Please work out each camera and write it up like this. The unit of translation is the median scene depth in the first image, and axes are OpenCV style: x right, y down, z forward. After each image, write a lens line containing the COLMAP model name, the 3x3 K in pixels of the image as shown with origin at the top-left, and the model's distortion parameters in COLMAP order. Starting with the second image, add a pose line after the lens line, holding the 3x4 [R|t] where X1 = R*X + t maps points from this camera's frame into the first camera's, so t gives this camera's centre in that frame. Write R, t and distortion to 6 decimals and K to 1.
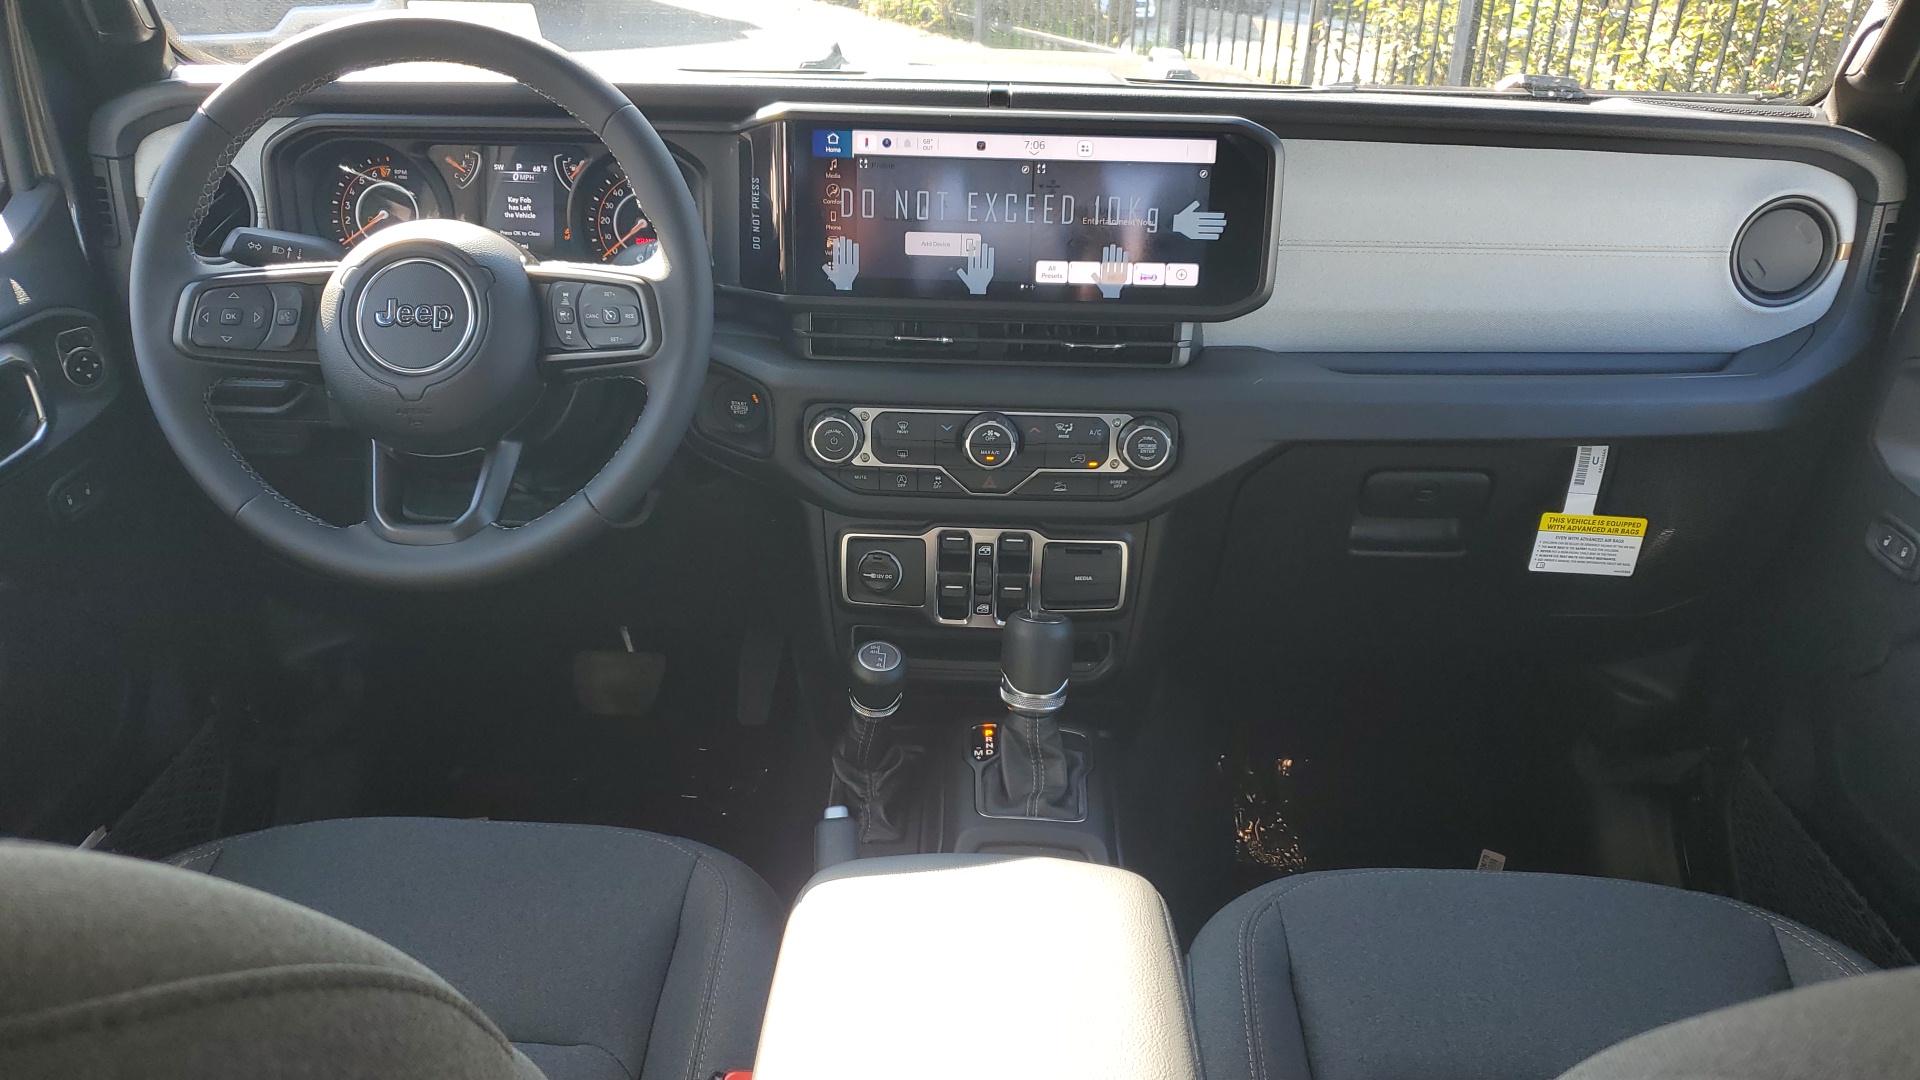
lens RADIAL K [[1465.1, 0, 982.2], [0, 1465.1, 592.0], [0, 0, 1]] dist [0.072975, -0.151792]
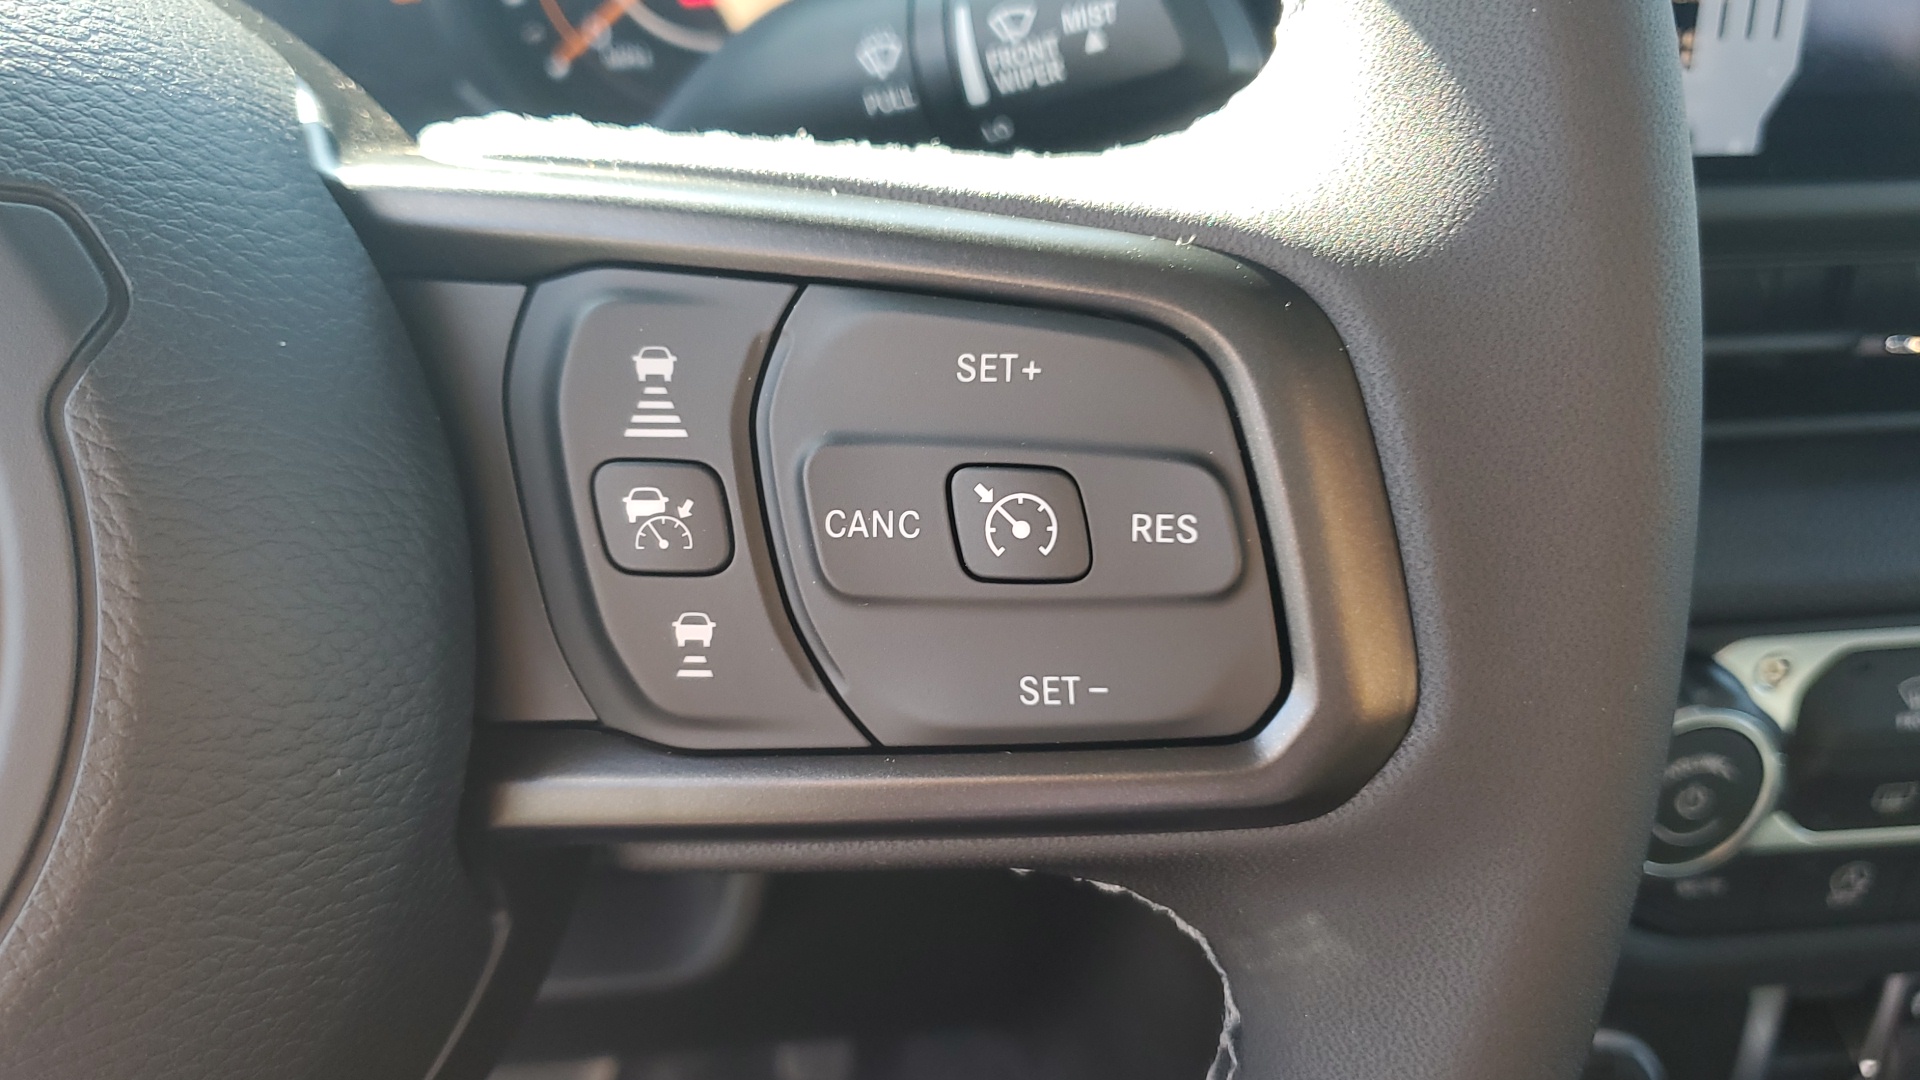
lens RADIAL K [[1610.9, 0, 962.1], [0, 1610.9, 569.0], [0, 0, 1]] dist [-0.005551, -0.009481]
pose [[0.987916, -0.083565, 0.130532, -0.248345], [0.072344, 0.993449, 0.088463, -0.170986], [-0.137070, -0.077951, 0.987489, 0.762922]]
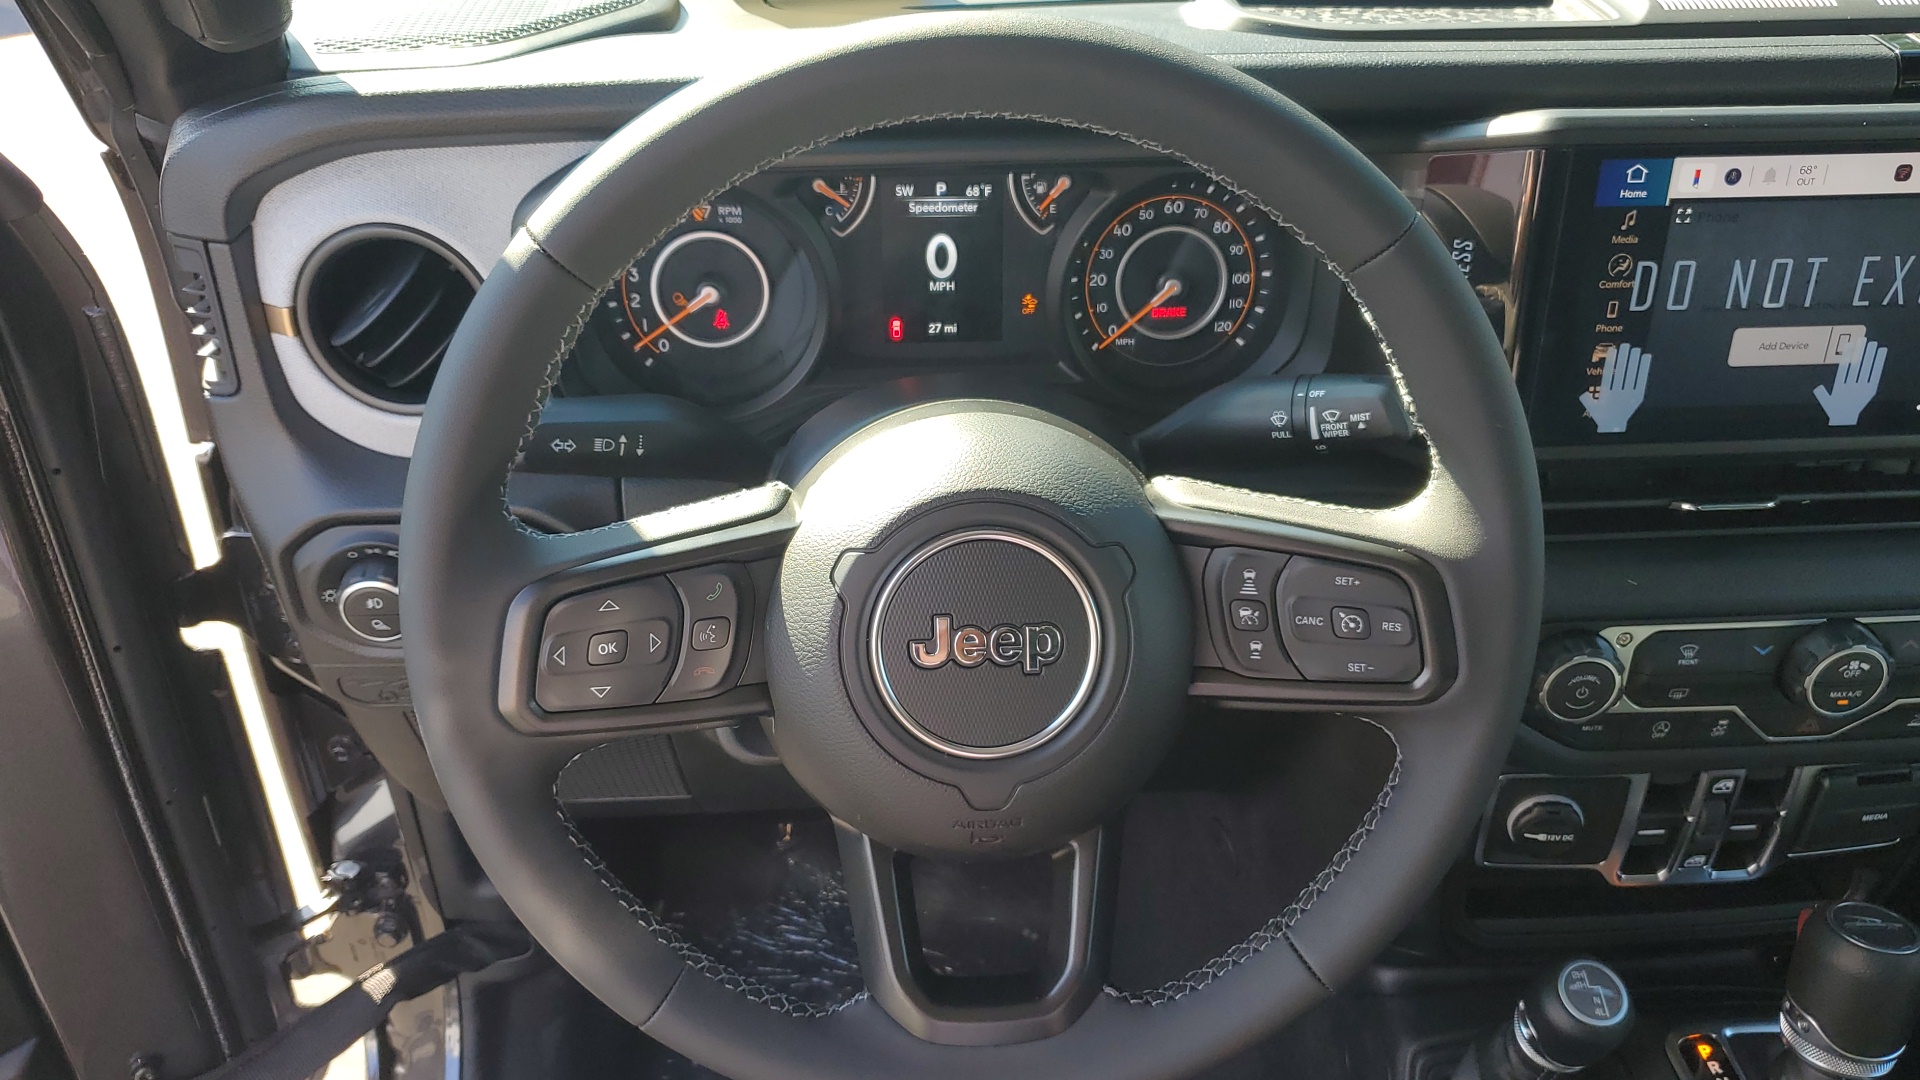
lens RADIAL K [[1610.9, 0, 962.1], [0, 1610.9, 569.0], [0, 0, 1]] dist [-0.005551, -0.009481]
pose [[0.996111, -0.065751, 0.058651, -0.376939], [0.053408, 0.980021, 0.191588, -0.283671], [-0.070077, -0.187711, 0.979721, 0.408468]]
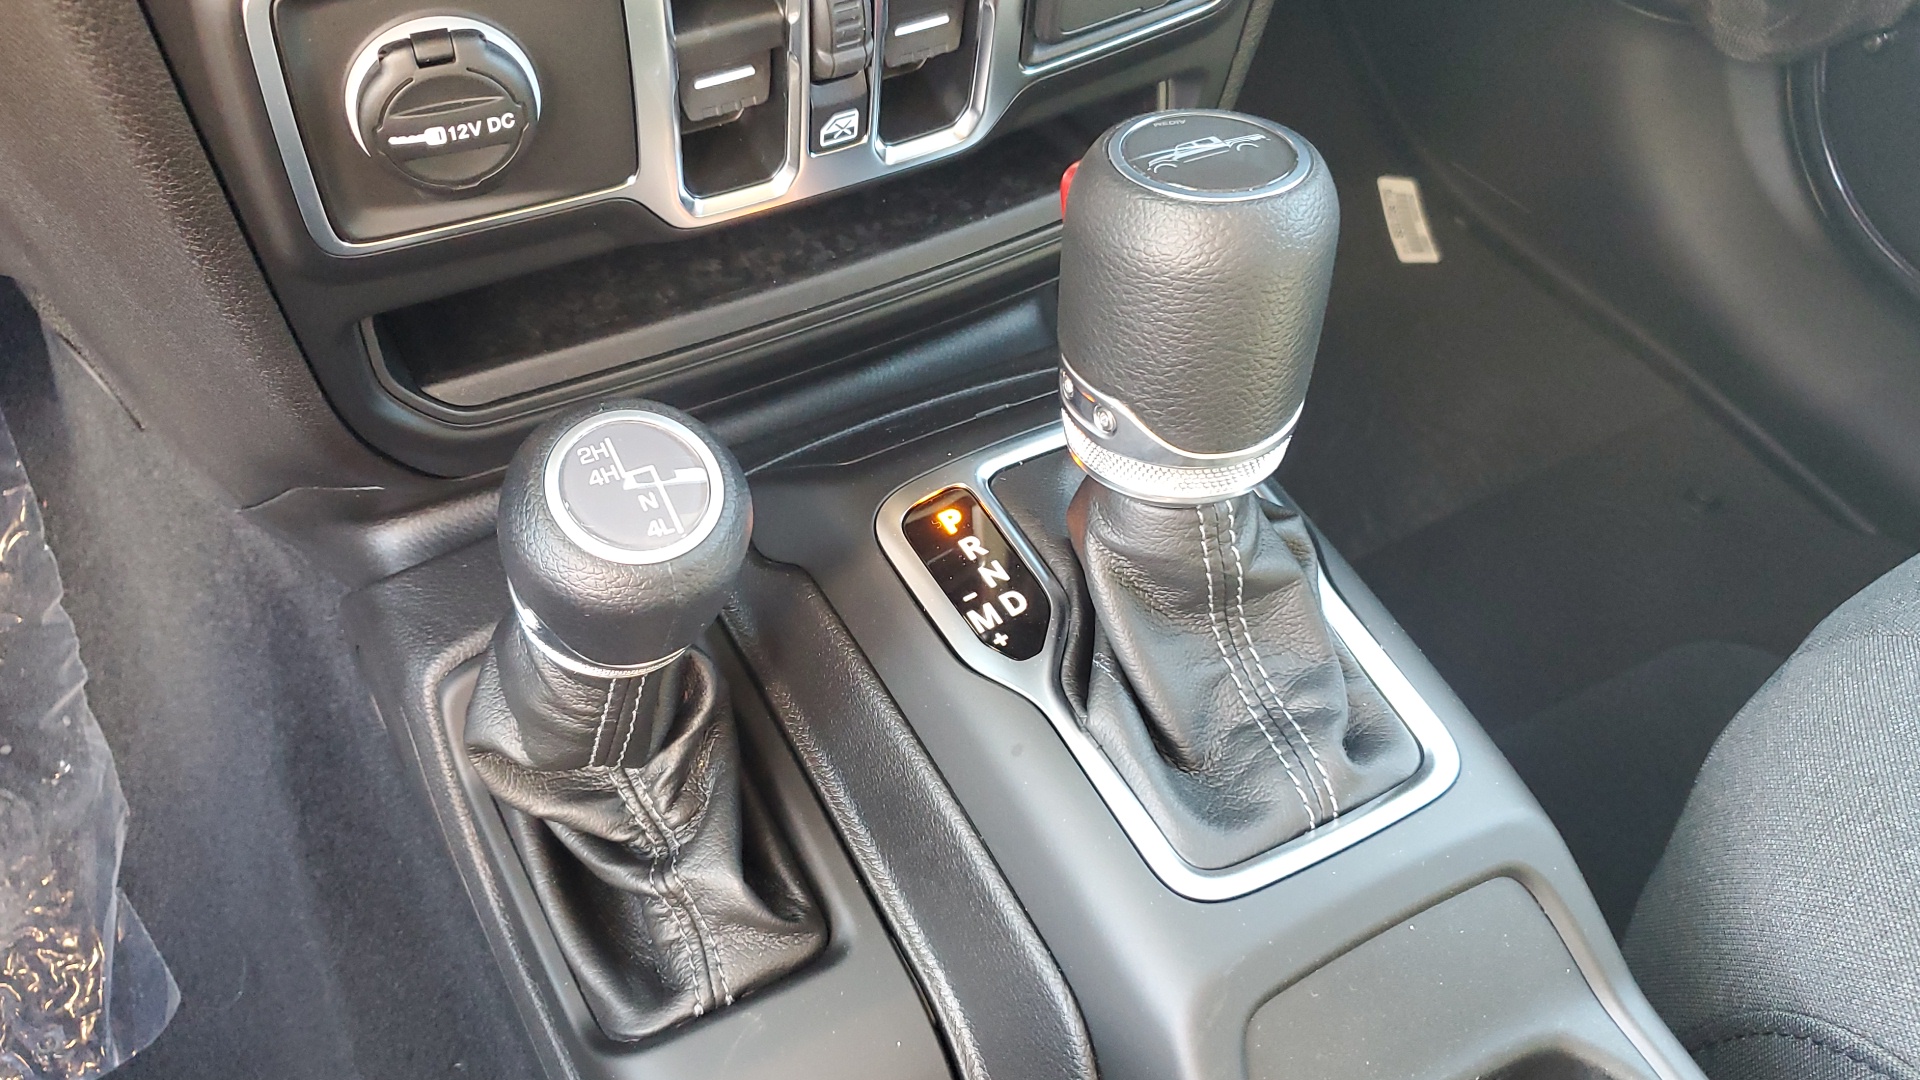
lens RADIAL K [[1610.9, 0, 962.1], [0, 1610.9, 569.0], [0, 0, 1]] dist [-0.005551, -0.009481]
pose [[0.860244, -0.375913, 0.344484, -0.127327], [0.166610, 0.845767, 0.506871, -0.074803], [-0.481893, -0.378638, 0.790198, 0.785366]]
